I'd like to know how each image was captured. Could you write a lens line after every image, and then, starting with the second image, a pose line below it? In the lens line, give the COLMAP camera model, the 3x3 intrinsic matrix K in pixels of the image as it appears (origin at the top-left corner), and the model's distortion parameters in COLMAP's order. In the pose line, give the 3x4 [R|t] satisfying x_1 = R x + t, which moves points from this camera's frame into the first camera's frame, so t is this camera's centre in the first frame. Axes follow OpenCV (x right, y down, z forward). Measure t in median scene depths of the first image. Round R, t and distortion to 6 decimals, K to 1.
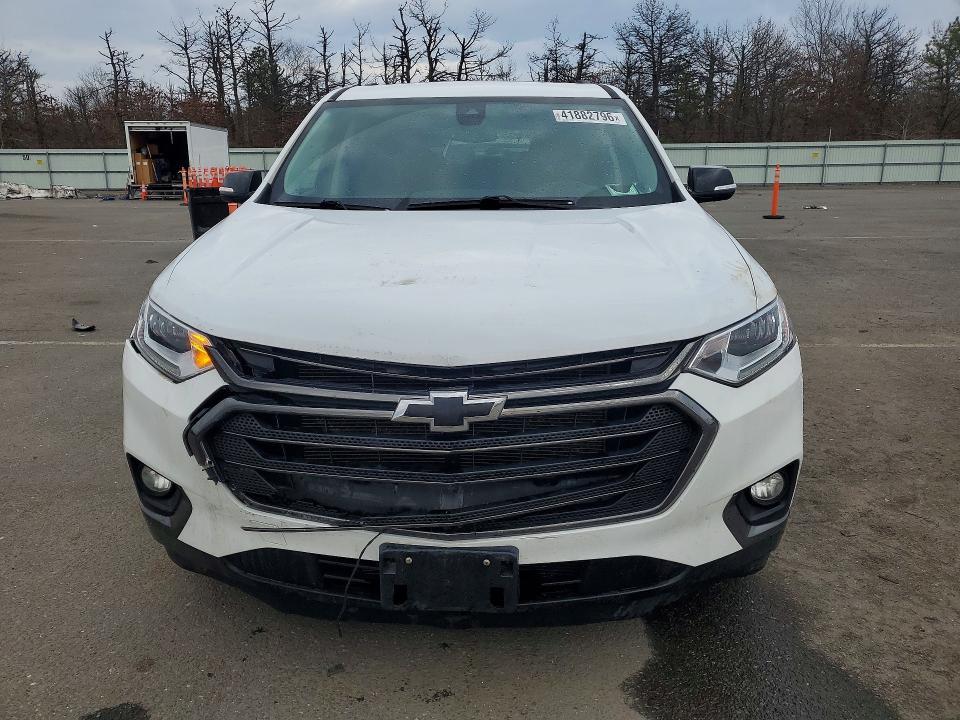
lens RADIAL K [[753.0, 0, 481.7], [0, 753.0, 353.8], [0, 0, 1]] dist [0.017690, -0.007406]
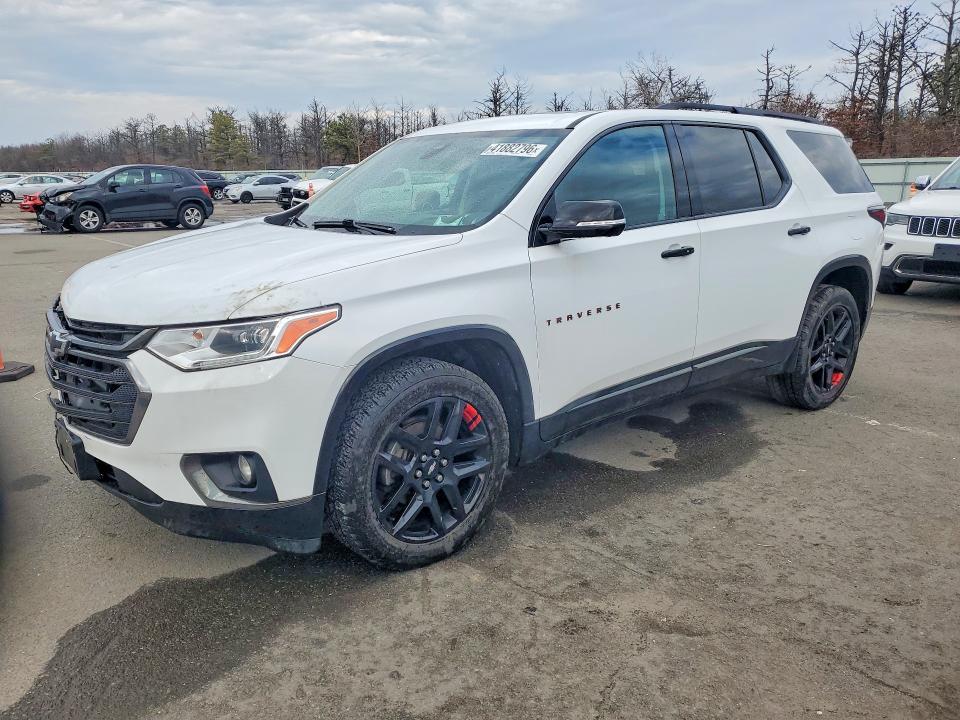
lens RADIAL K [[781.0, 0, 474.5], [0, 781.0, 358.4], [0, 0, 1]] dist [0.013426, -0.003360]
pose [[0.659931, 0.181522, -0.729068, 0.935671], [-0.192067, 0.978891, 0.069869, -0.095980], [0.726361, 0.093921, 0.680865, 0.251411]]
